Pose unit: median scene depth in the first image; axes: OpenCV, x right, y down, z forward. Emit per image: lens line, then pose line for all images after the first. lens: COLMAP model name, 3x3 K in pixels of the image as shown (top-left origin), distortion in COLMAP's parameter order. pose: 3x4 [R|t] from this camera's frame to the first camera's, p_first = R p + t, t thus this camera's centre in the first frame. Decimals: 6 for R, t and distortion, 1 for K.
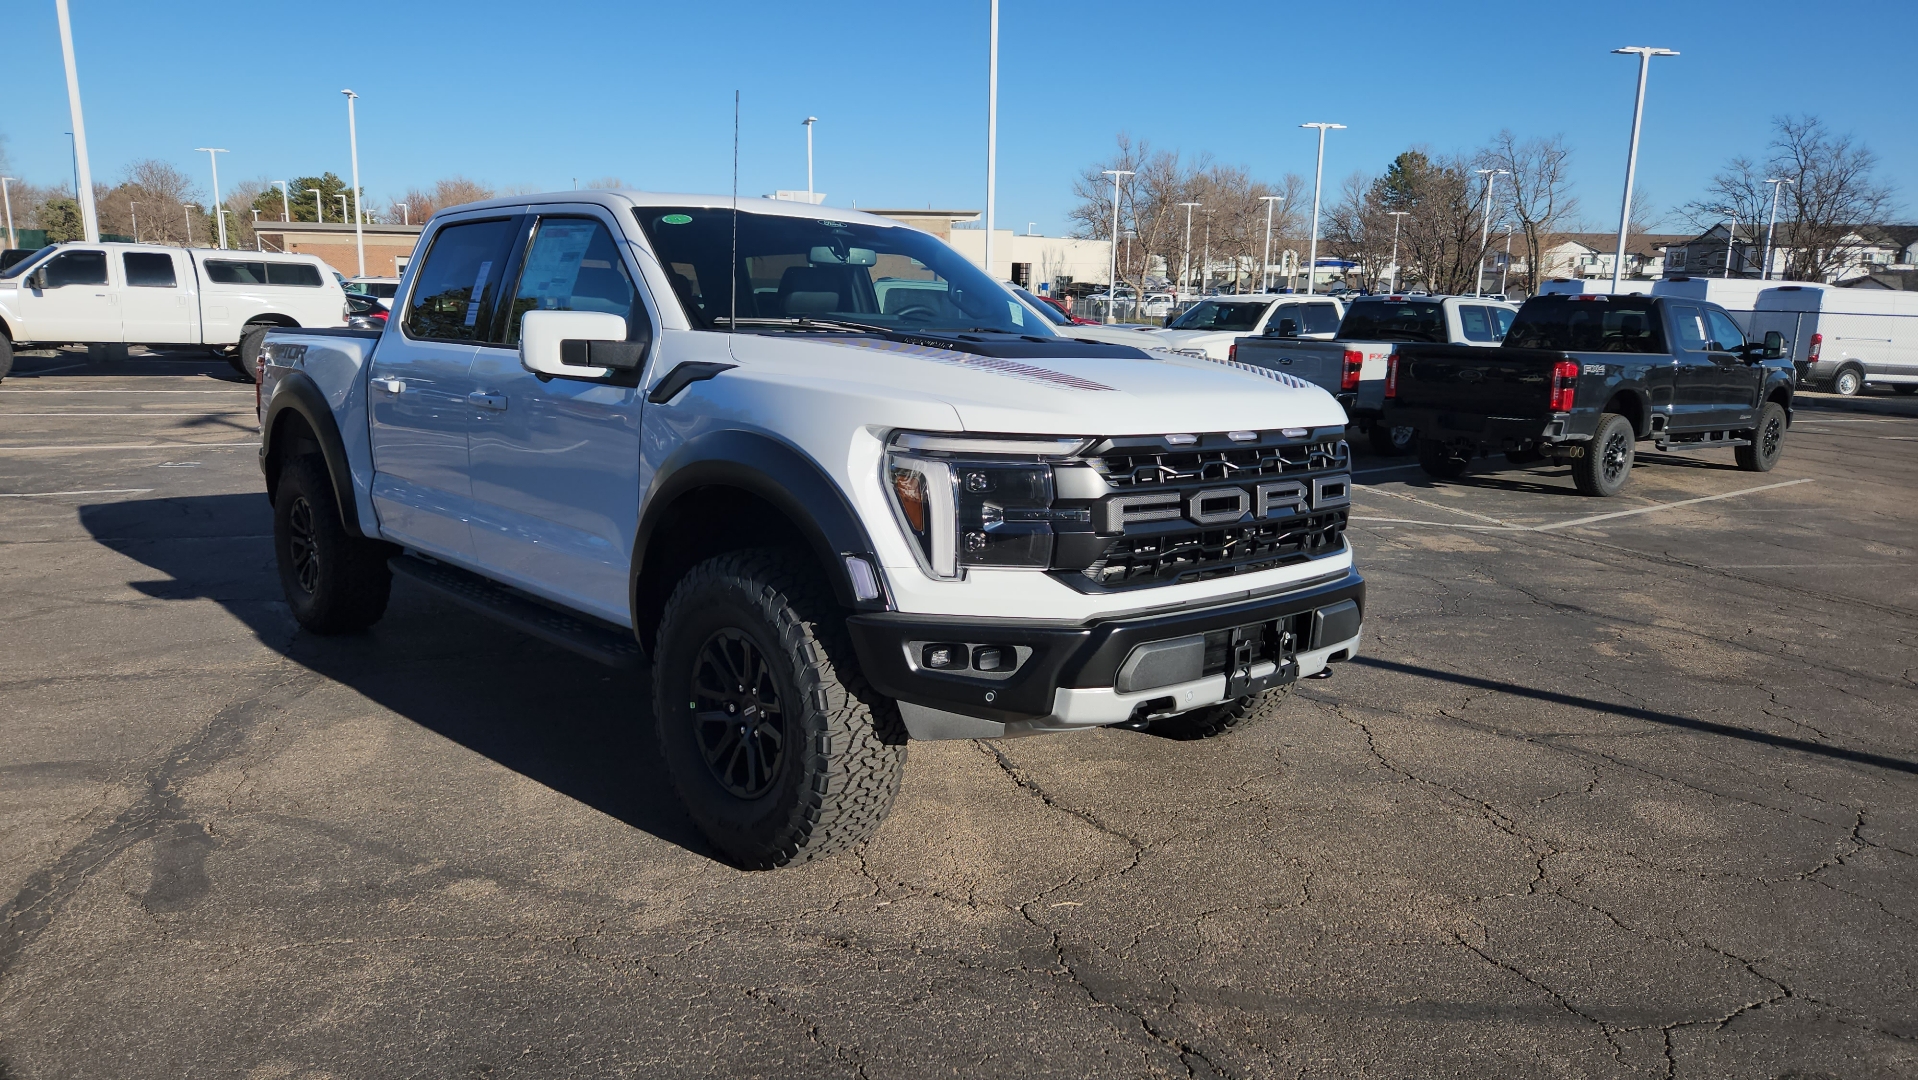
lens RADIAL K [[1288.7, 0, 933.7], [0, 1288.7, 537.8], [0, 0, 1]] dist [0.079026, -0.065487]
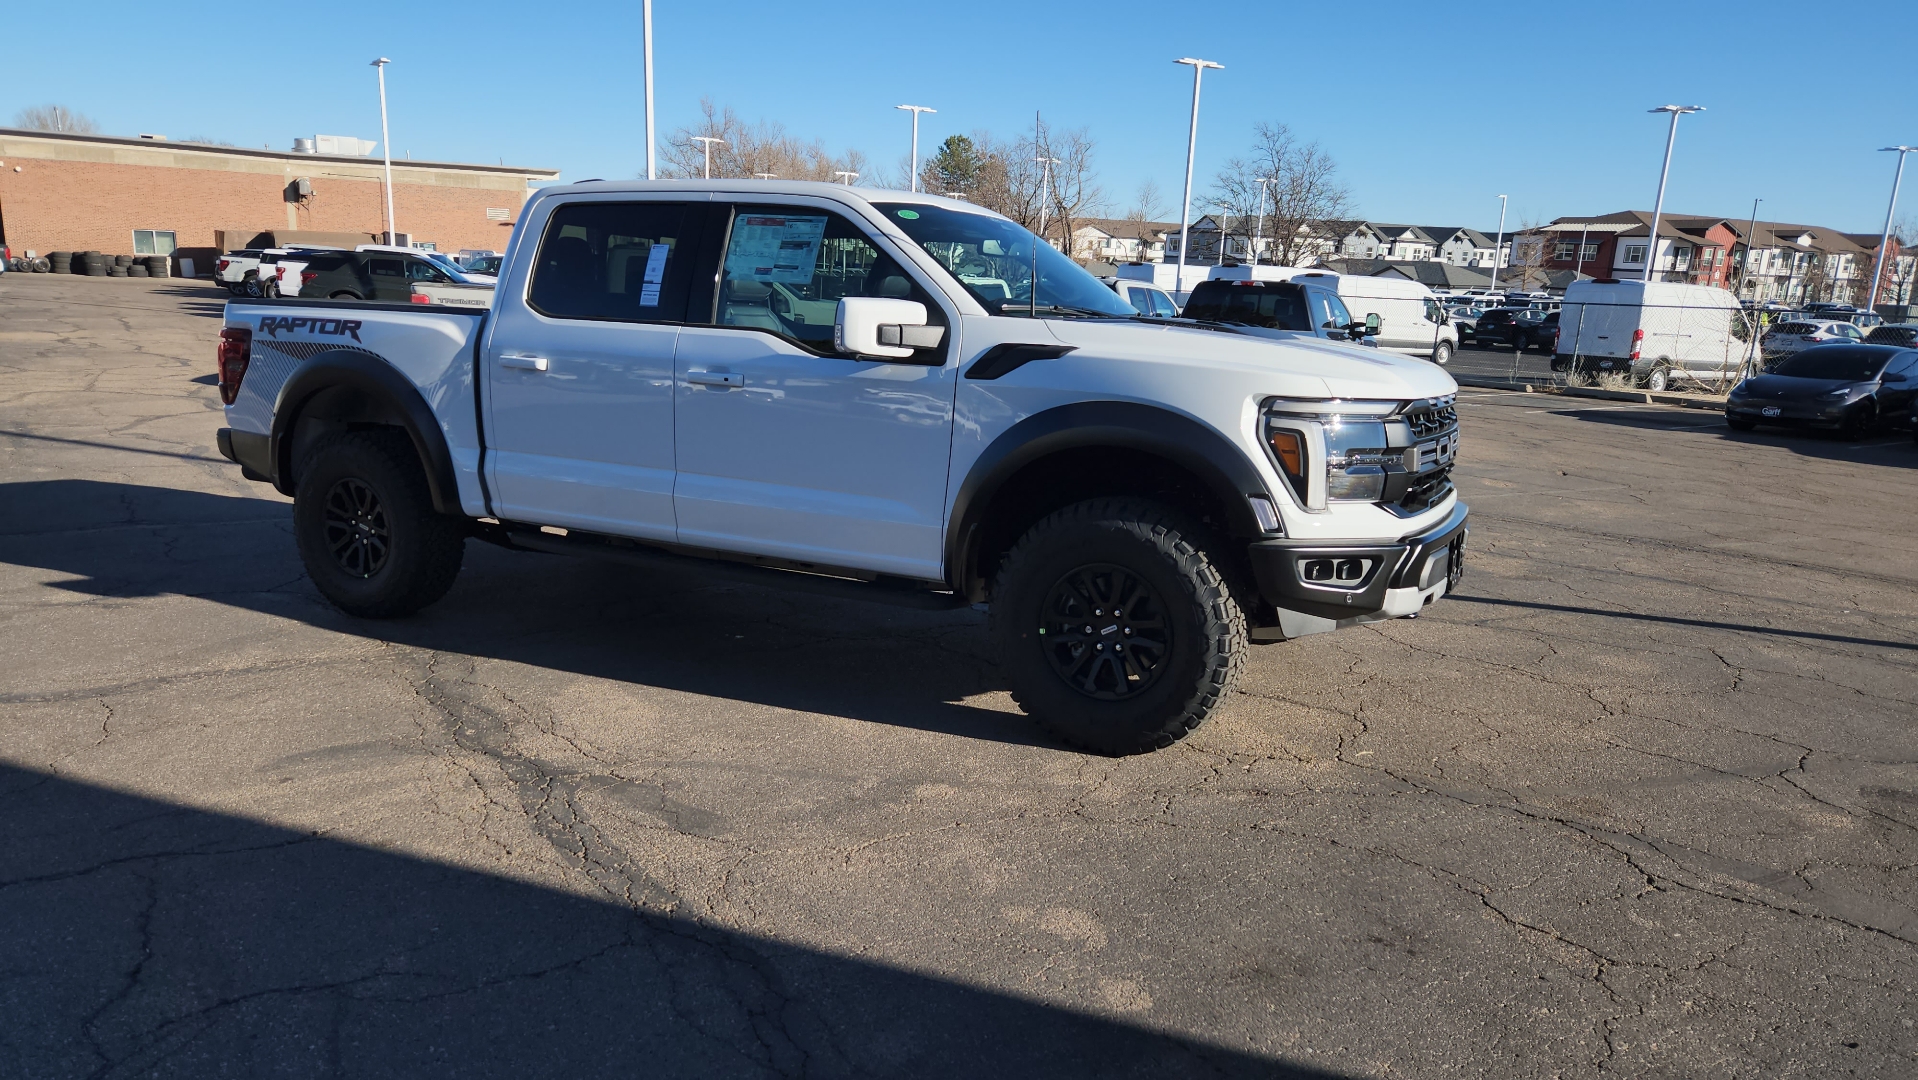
lens RADIAL K [[1287.8, 0, 935.2], [0, 1287.8, 557.2], [0, 0, 1]] dist [0.078304, -0.067284]
pose [[0.942307, -0.054654, 0.330259, -0.490545], [0.042093, 0.998096, 0.045073, 0.001831], [-0.332094, -0.028571, 0.942814, -0.068934]]
